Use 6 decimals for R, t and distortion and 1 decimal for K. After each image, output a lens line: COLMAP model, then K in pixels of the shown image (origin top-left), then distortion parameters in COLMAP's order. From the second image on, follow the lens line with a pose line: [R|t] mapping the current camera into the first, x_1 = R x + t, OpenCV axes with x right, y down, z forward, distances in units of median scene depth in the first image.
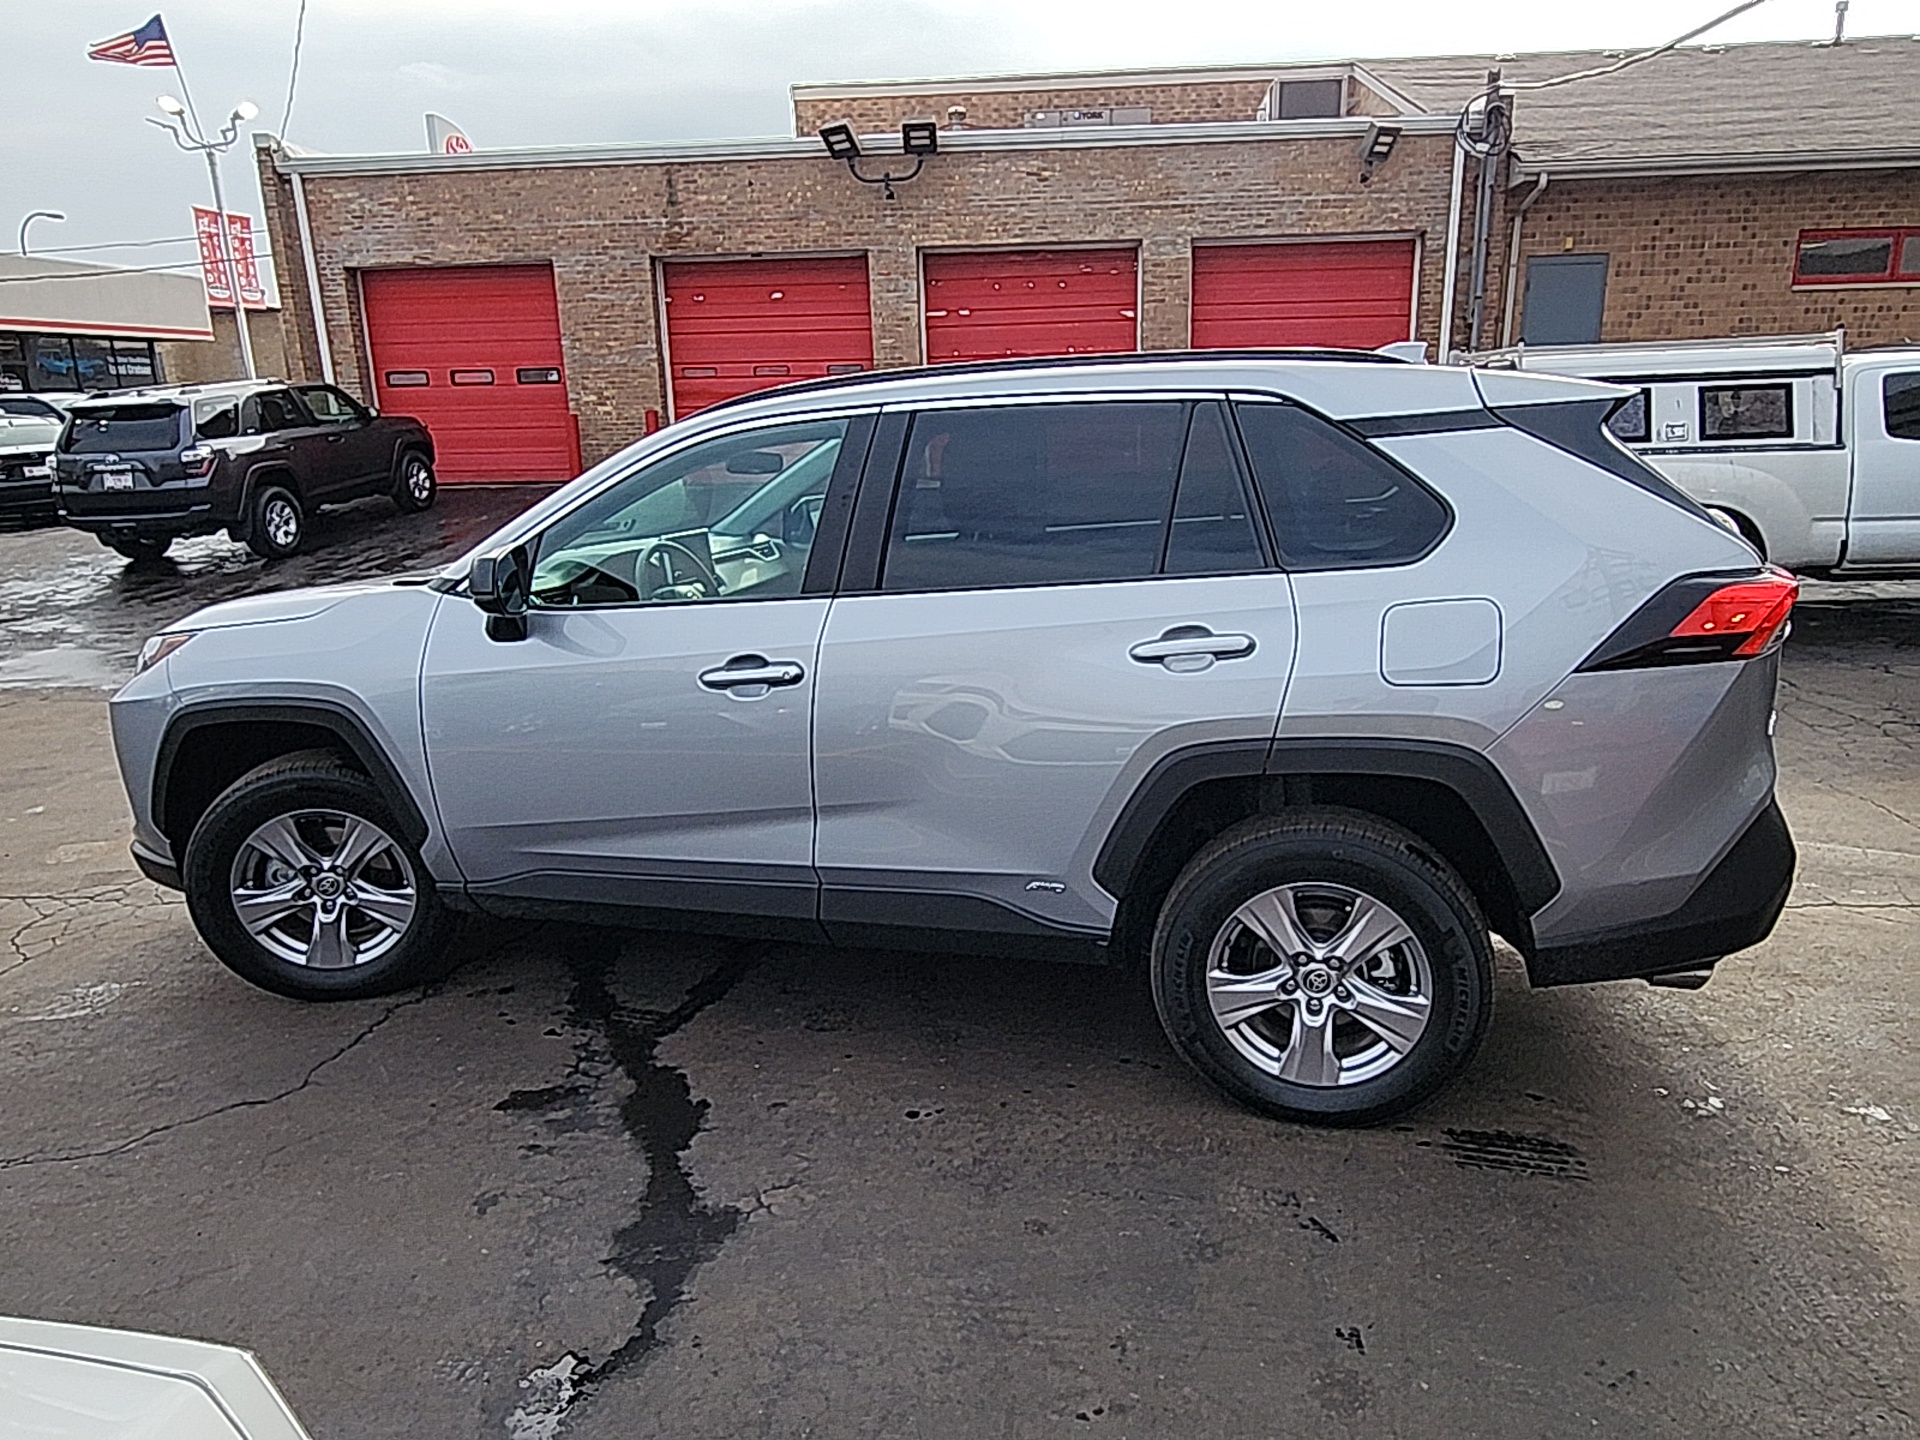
lens RADIAL K [[1179.1, 0, 964.6], [0, 1179.1, 716.9], [0, 0, 1]] dist [0.008316, -0.000180]
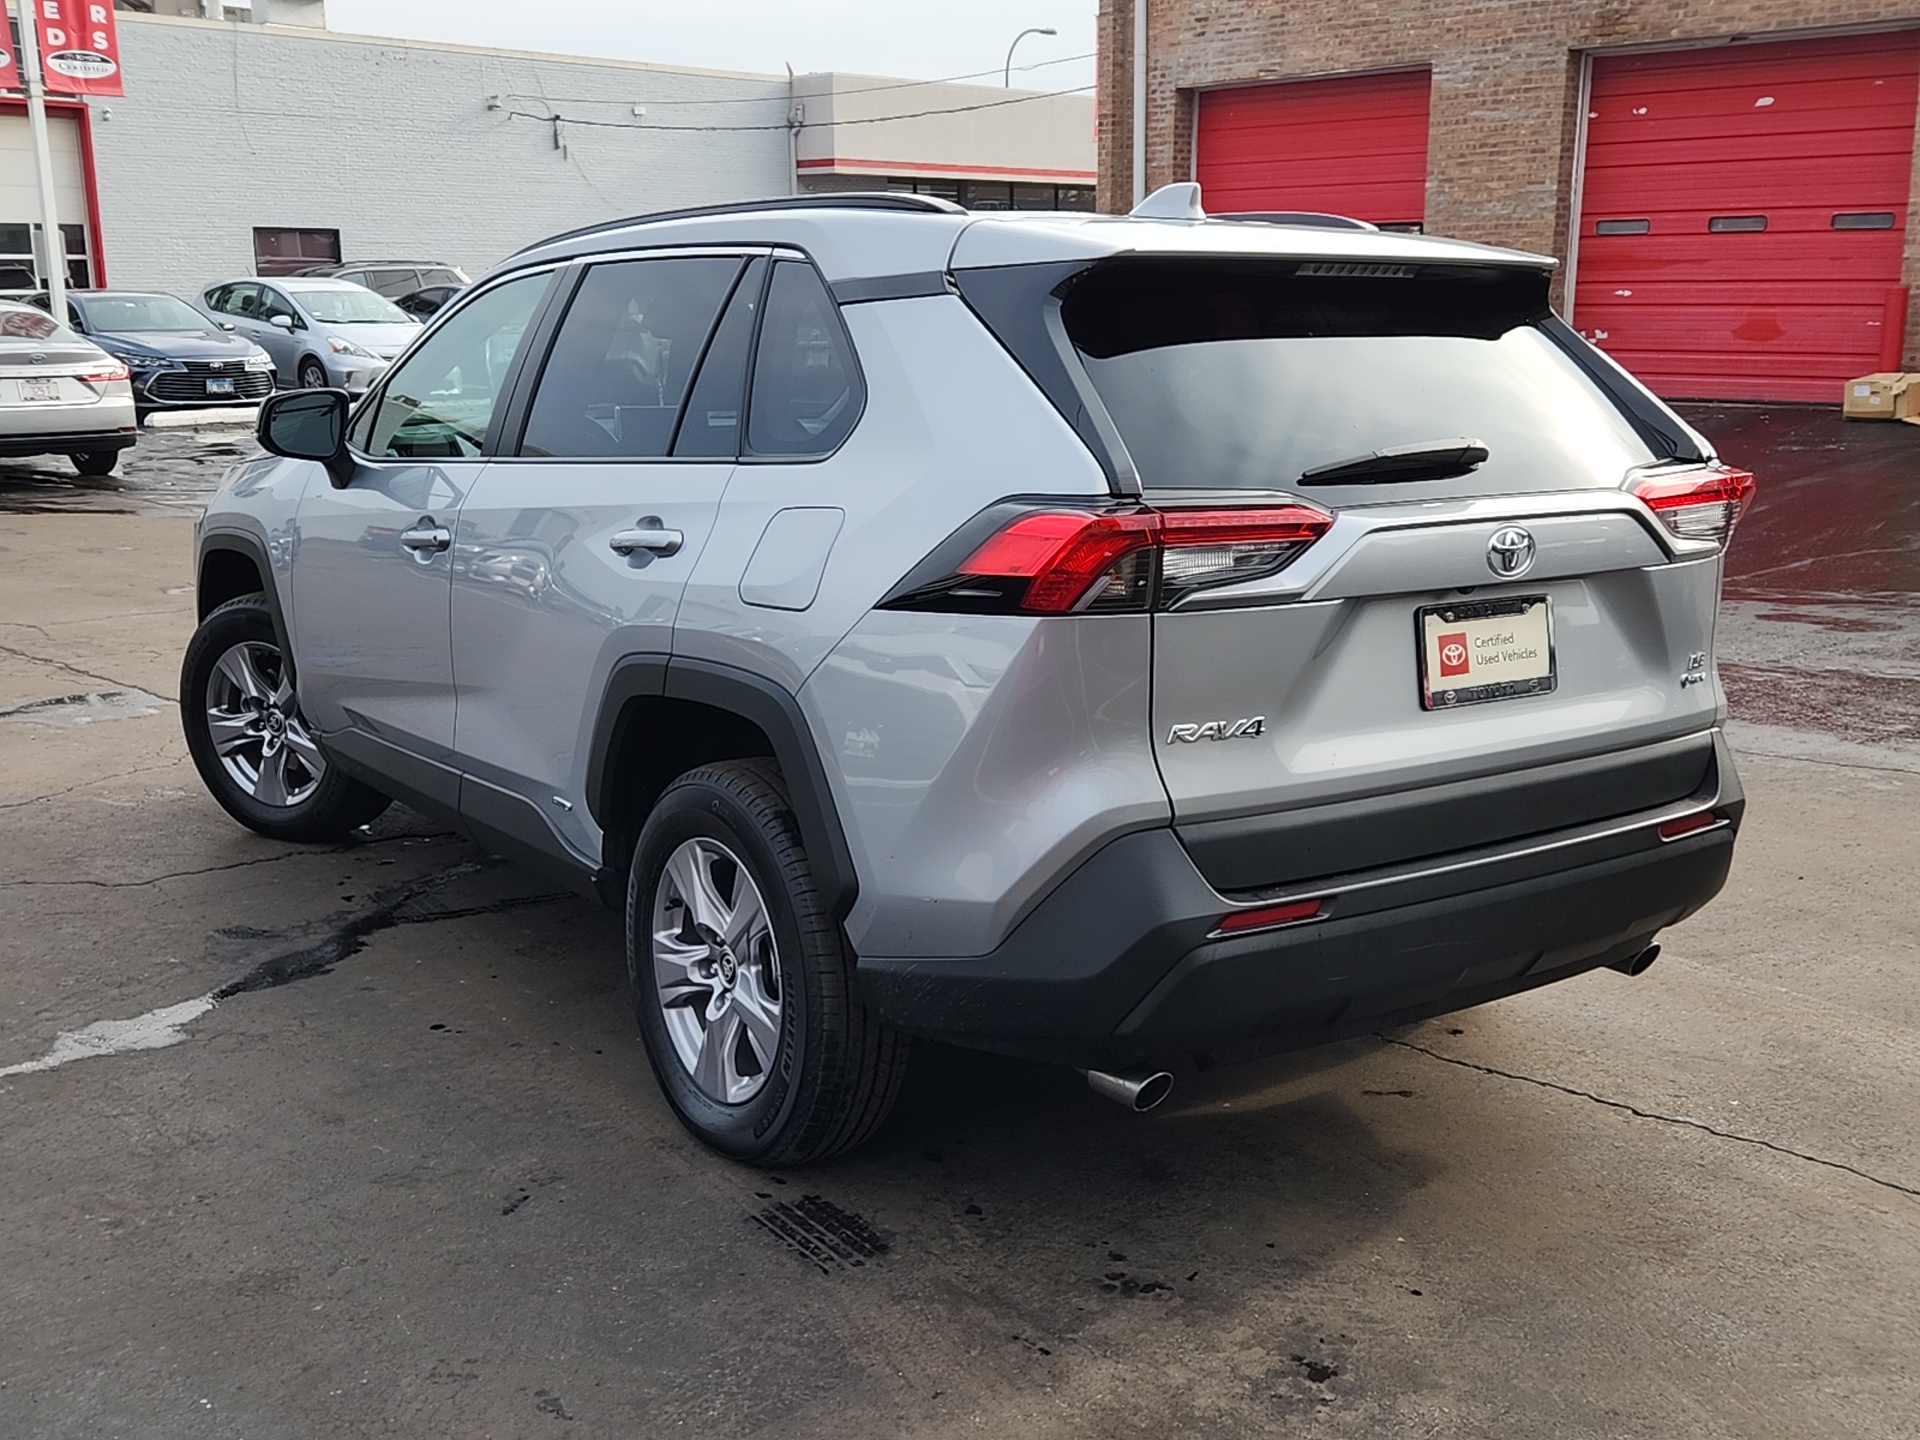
lens RADIAL K [[1879.3, 0, 1008.9], [0, 1879.3, 709.8], [0, 0, 1]] dist [0.082062, -0.104210]
pose [[0.800807, 0.151177, -0.579529, 0.910479], [-0.171988, 0.984911, 0.019269, -0.006743], [0.573697, 0.084241, 0.814724, 0.031798]]
